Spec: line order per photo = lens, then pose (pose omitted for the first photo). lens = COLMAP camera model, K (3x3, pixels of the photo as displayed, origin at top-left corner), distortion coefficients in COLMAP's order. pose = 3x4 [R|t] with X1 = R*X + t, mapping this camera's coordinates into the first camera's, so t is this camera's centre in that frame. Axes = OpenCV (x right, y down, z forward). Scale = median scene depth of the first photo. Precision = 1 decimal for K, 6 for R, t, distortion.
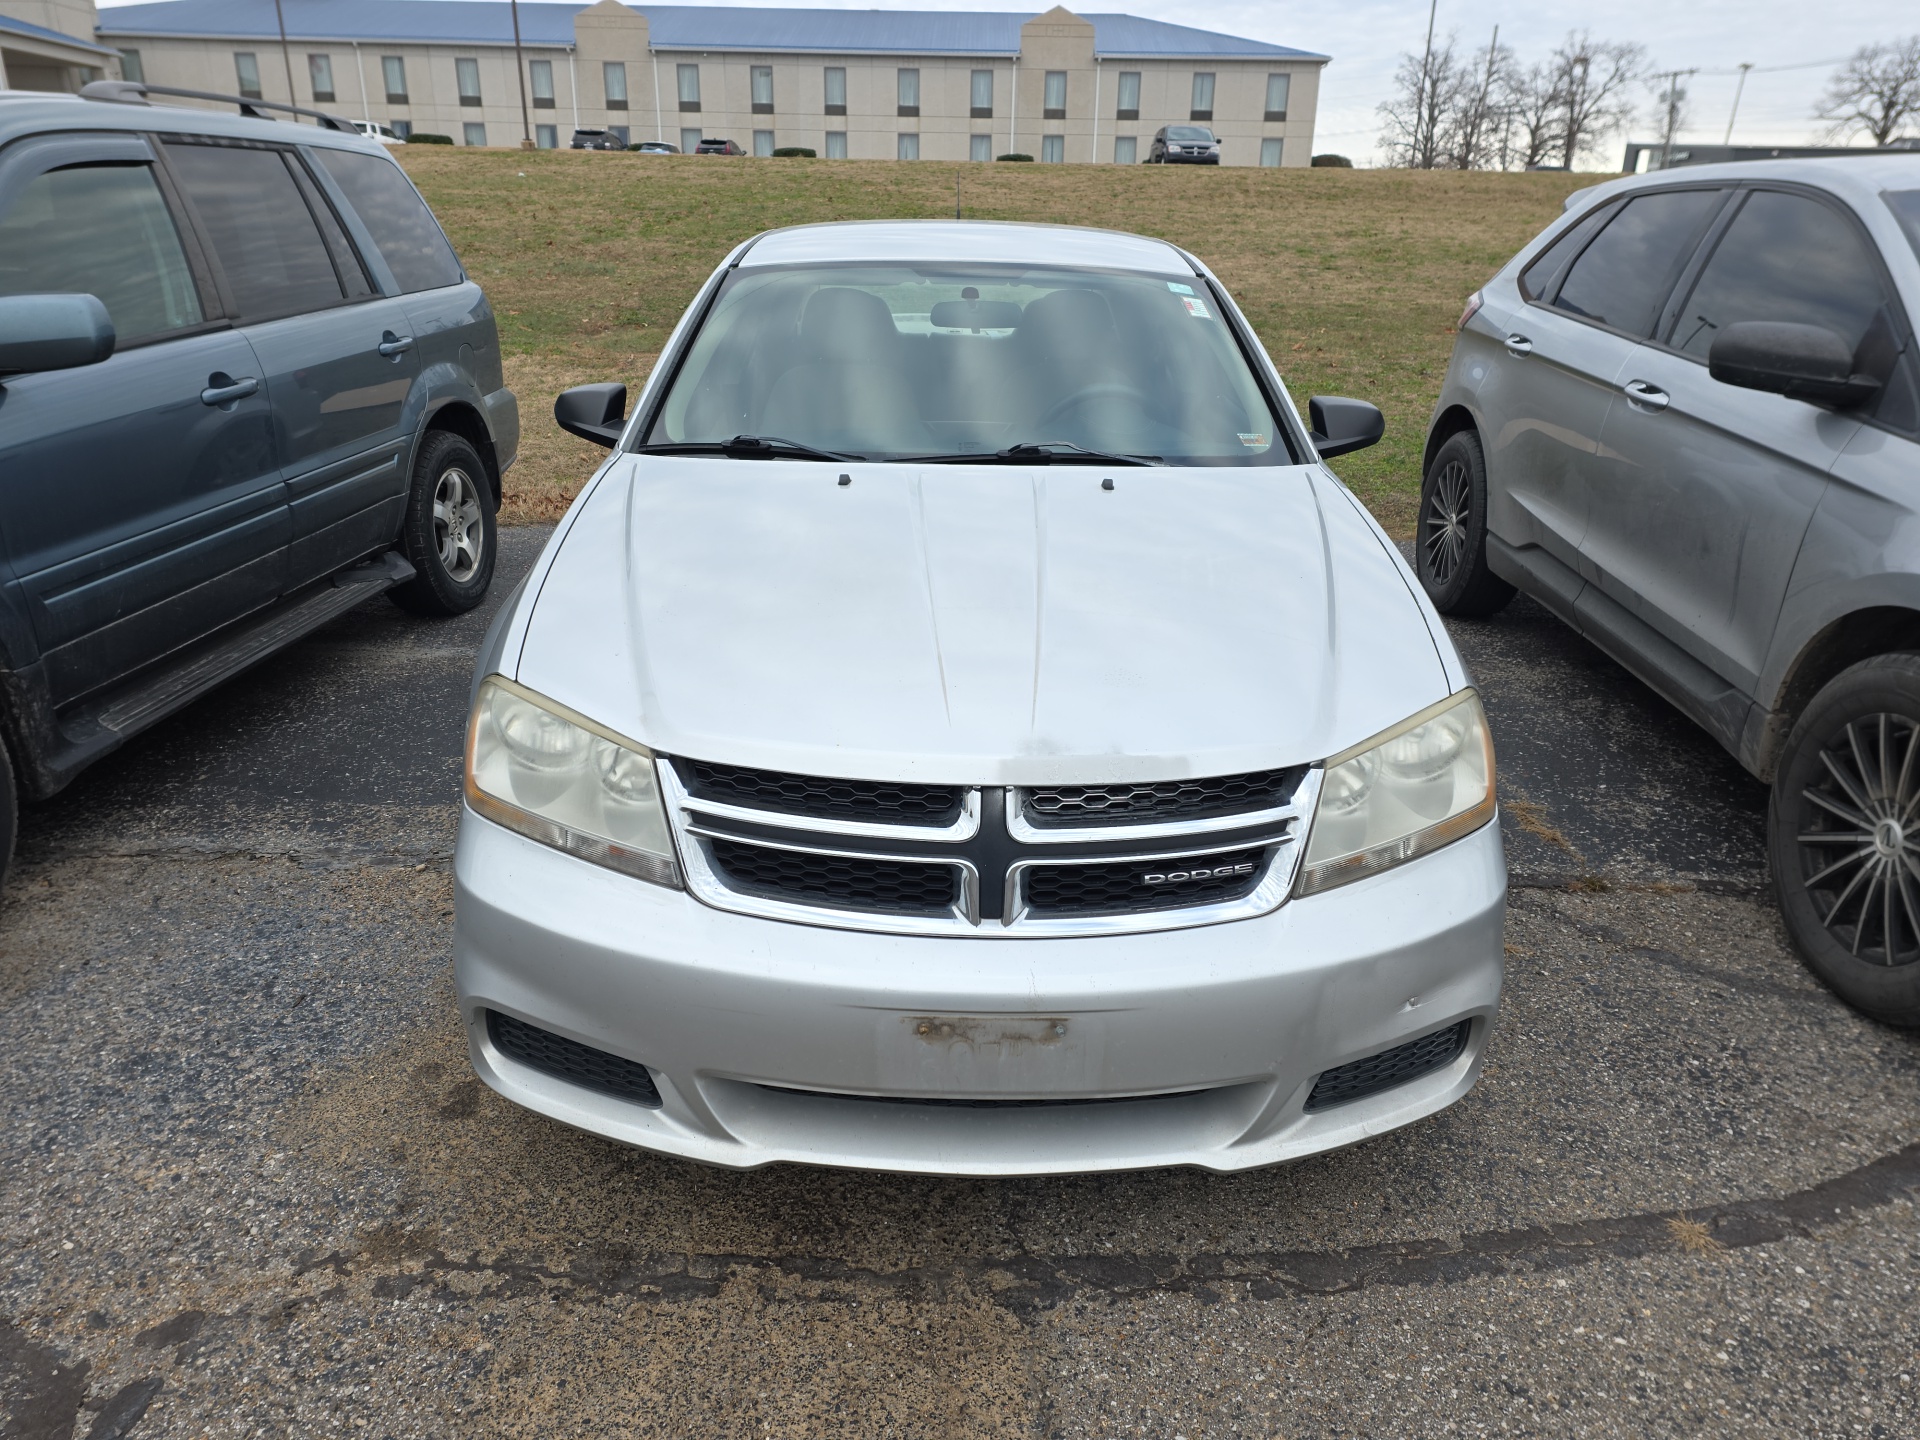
lens RADIAL K [[1264.0, 0, 971.5], [0, 1264.0, 720.3], [0, 0, 1]] dist [0.053545, -0.032252]
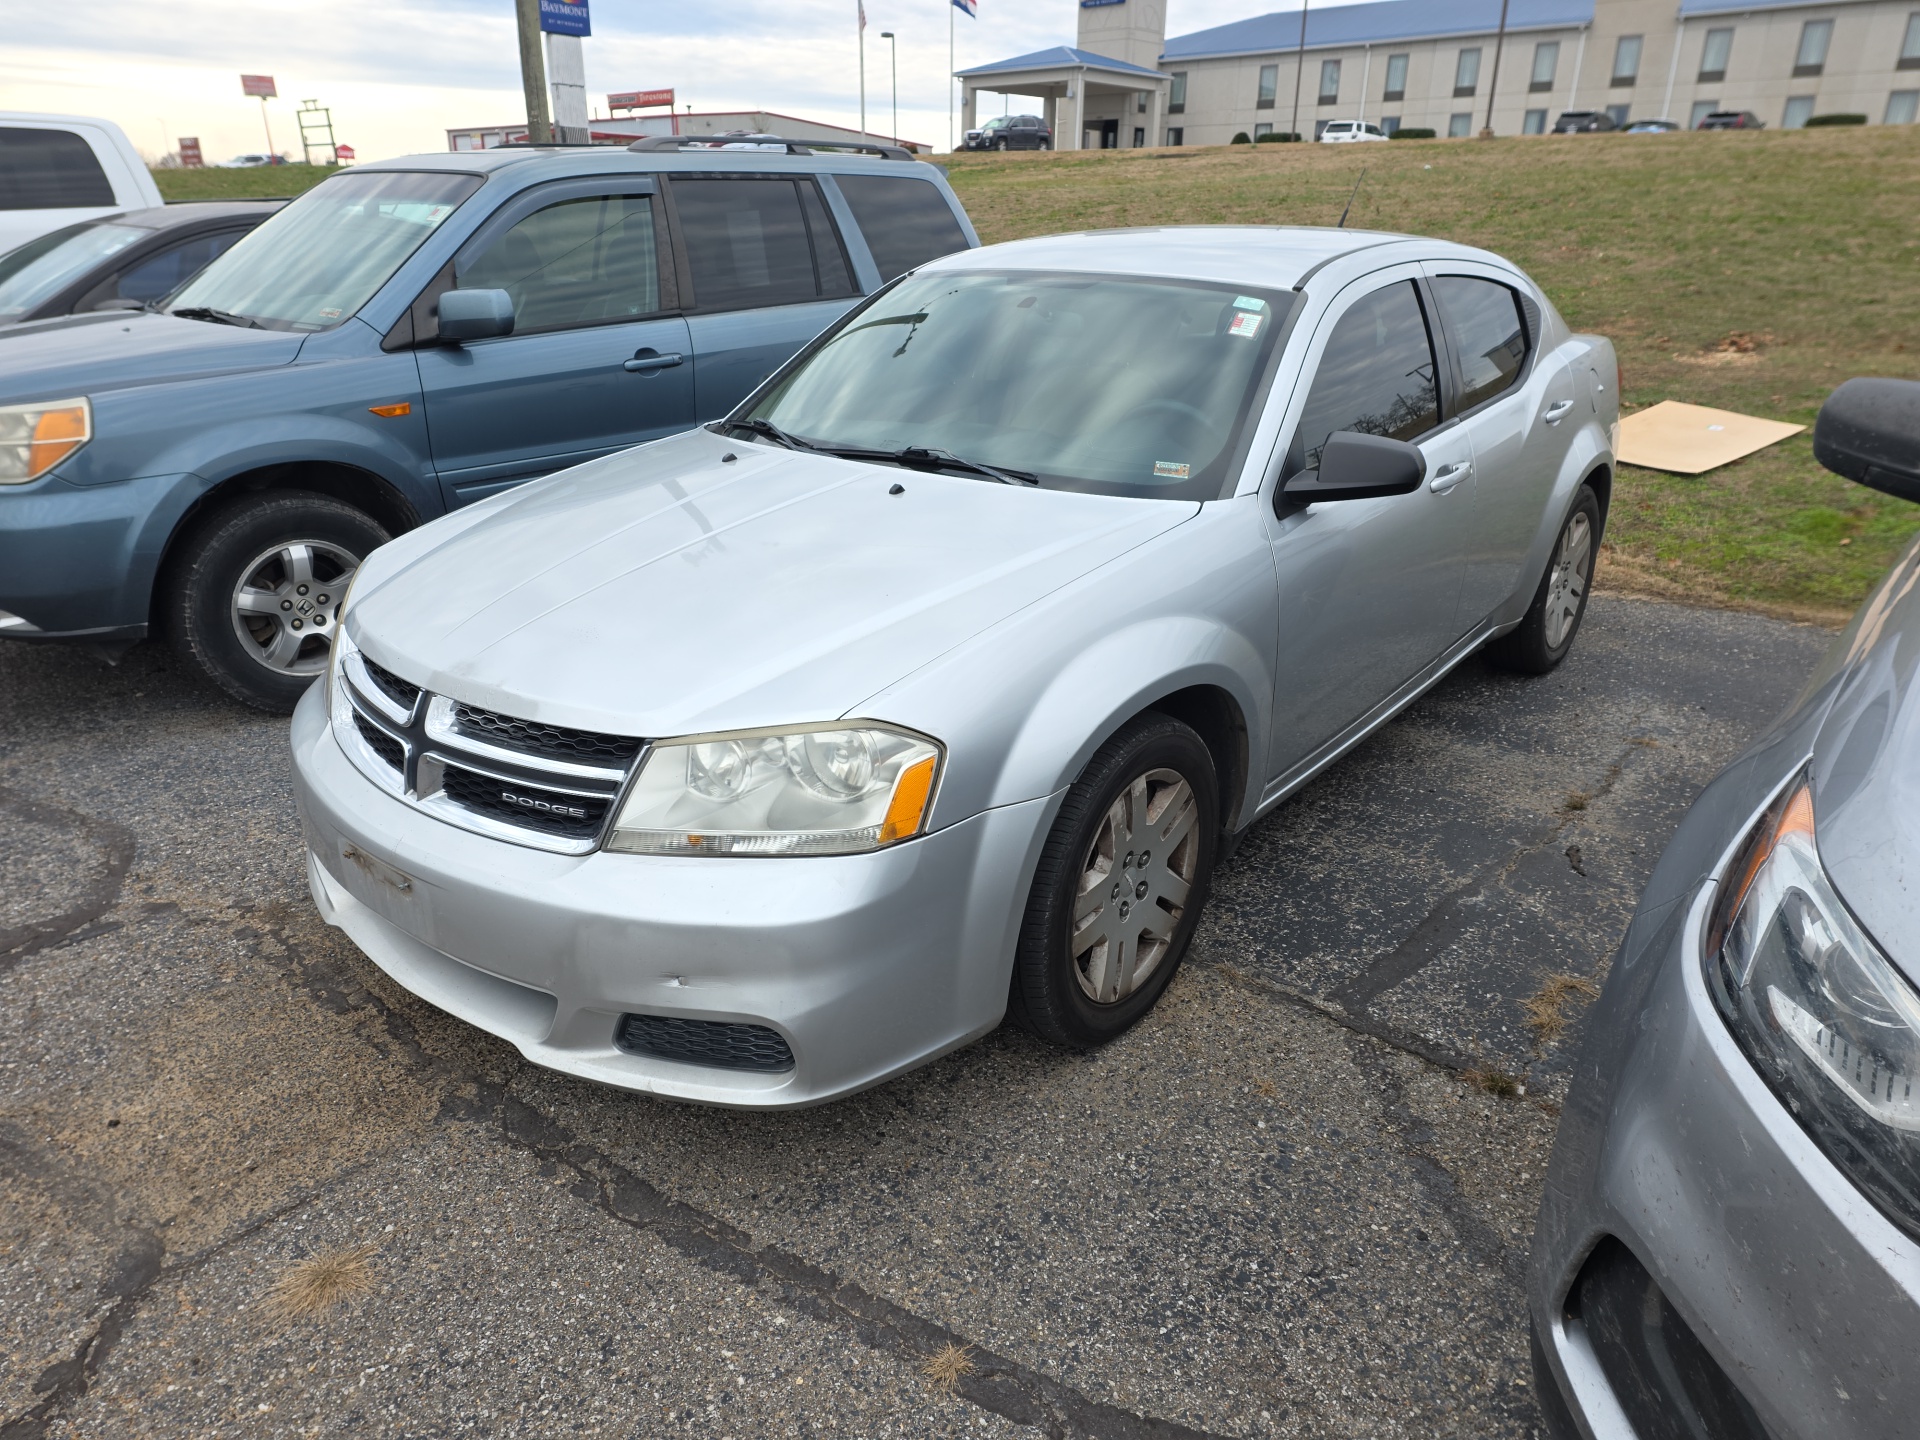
lens RADIAL K [[1264.0, 0, 959.9], [0, 1264.0, 729.5], [0, 0, 1]] dist [0.053545, -0.032252]
pose [[0.762373, 0.229378, -0.605122, 0.436537], [-0.222073, 0.971024, 0.088295, -0.050828], [0.607841, 0.067068, 0.791221, 0.112693]]
